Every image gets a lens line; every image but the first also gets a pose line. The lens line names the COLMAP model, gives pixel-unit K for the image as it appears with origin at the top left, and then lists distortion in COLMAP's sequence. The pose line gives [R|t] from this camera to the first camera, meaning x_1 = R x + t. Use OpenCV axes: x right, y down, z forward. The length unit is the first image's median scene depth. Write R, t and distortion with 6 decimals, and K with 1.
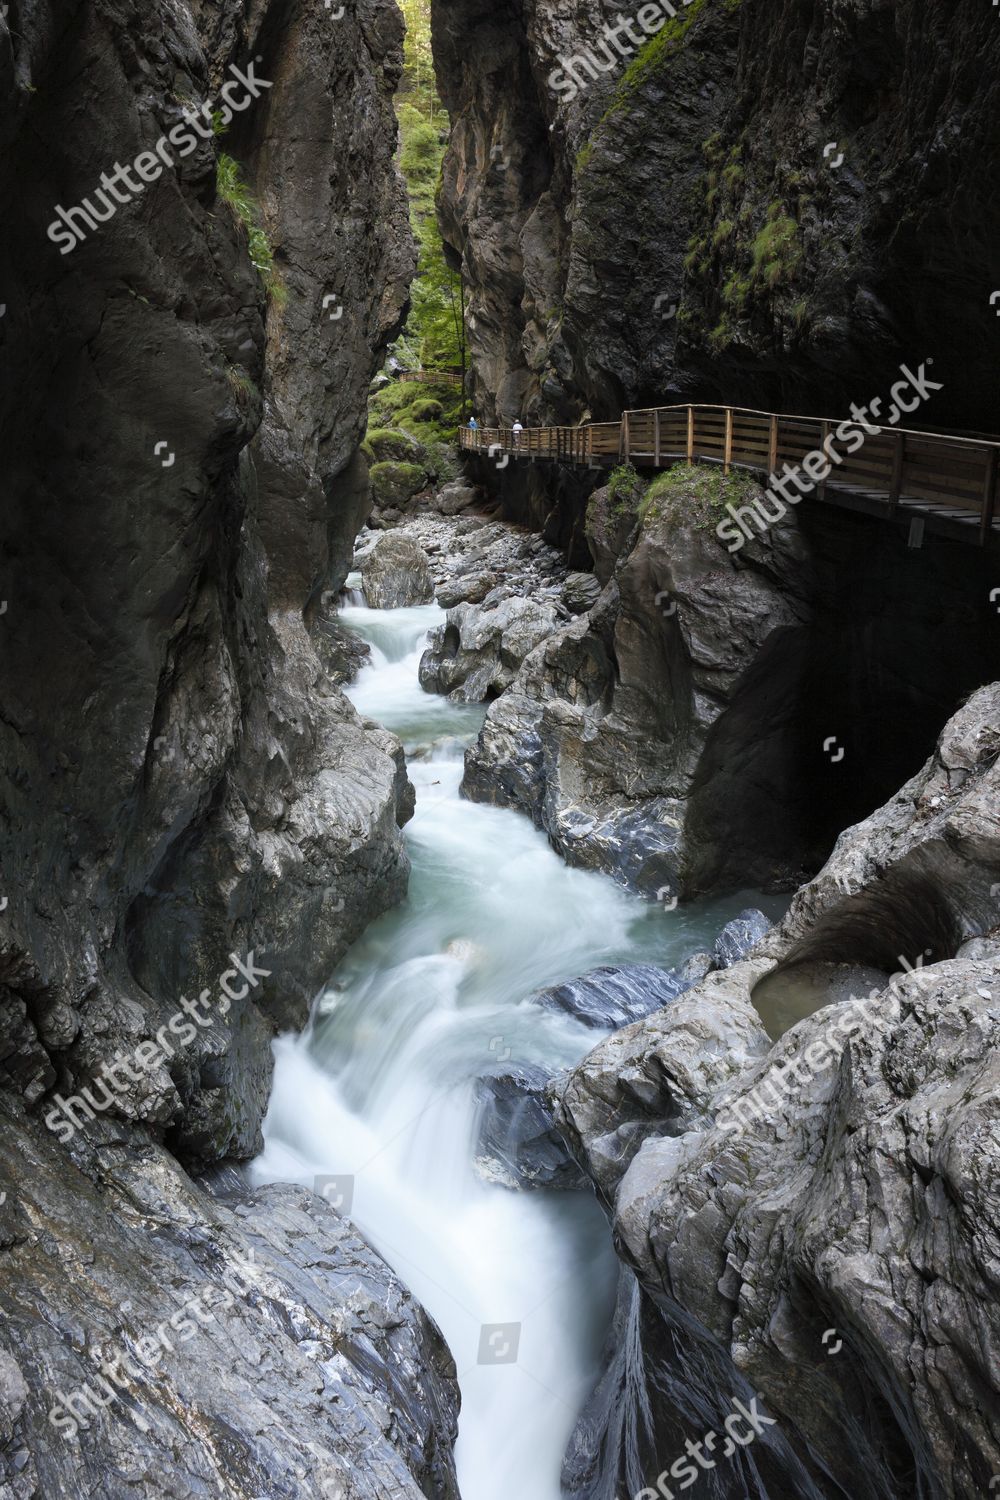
lens RADIAL K [[1018.2, 0, 499.9], [0, 1018.2, 750.6], [0, 0, 1]] dist [-0.006528, -0.000676]
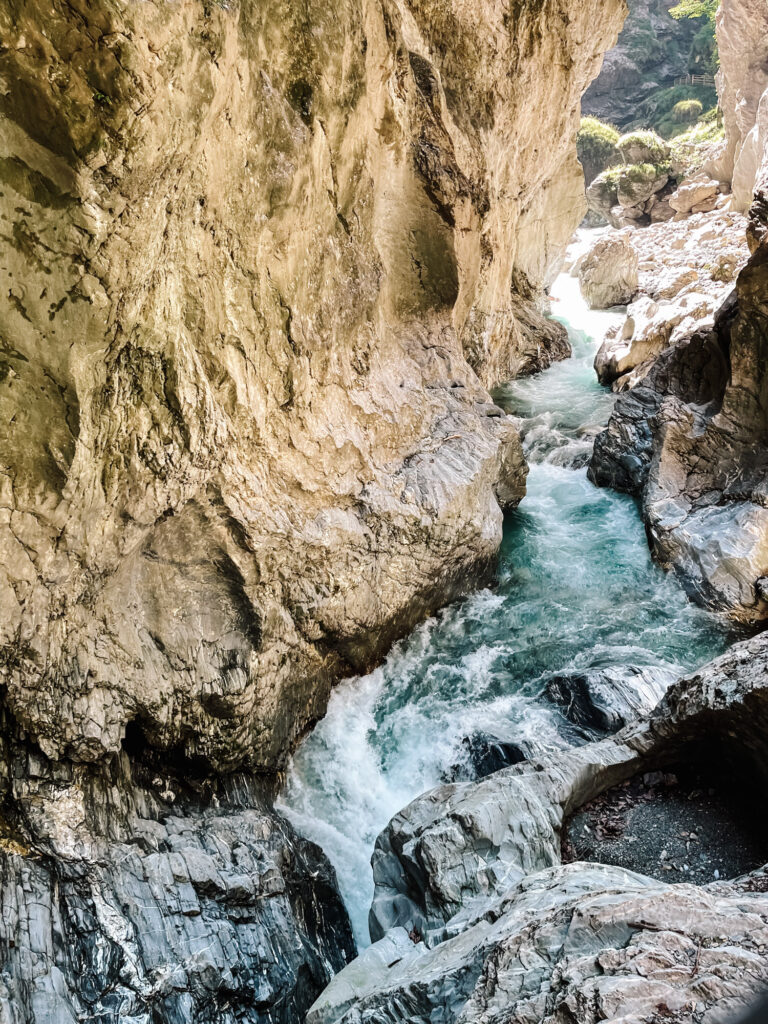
lens RADIAL K [[779.3, 0, 383.9], [0, 779.3, 510.5], [0, 0, 1]] dist [0.045082, 0.002438]
pose [[0.910557, 0.113916, -0.397377, 0.130556], [-0.060481, 0.987648, 0.144543, -0.035320], [0.408935, -0.107581, 0.906200, 0.128676]]
